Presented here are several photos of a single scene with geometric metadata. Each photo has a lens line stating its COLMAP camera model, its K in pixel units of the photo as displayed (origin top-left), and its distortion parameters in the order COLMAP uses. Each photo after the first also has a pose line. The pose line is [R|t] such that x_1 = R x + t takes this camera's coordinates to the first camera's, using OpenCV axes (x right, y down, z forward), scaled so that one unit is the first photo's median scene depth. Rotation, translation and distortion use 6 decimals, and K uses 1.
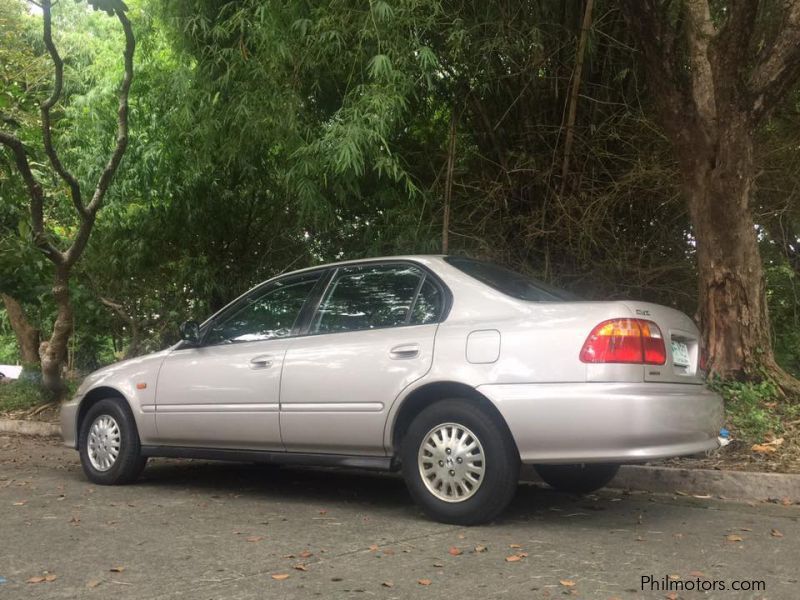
lens RADIAL K [[751.4, 0, 394.8], [0, 751.4, 300.8], [0, 0, 1]] dist [0.045546, -0.012464]
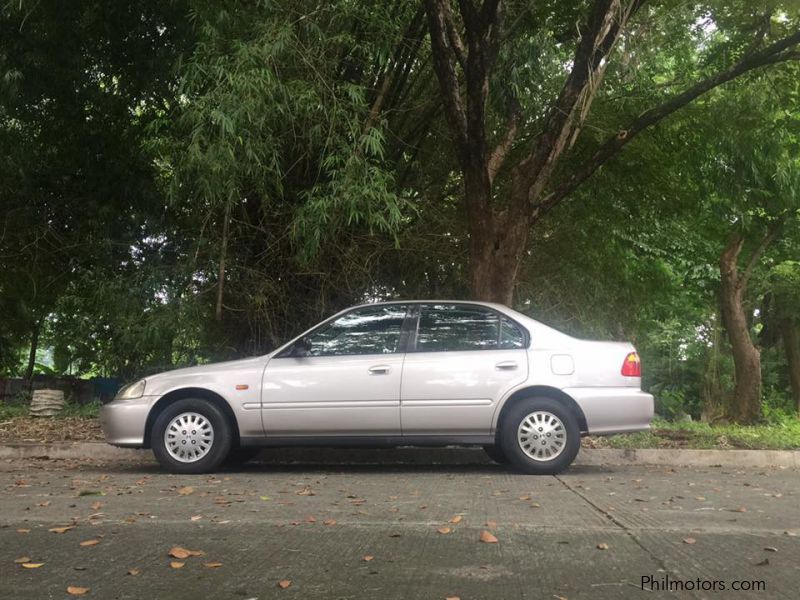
lens RADIAL K [[751.4, 0, 394.8], [0, 751.4, 300.8], [0, 0, 1]] dist [0.045546, -0.012464]
pose [[0.824992, 0.088330, 0.558198, -1.041622], [-0.066579, 0.996023, -0.059212, 0.040573], [-0.561208, 0.011685, 0.827592, -0.145714]]
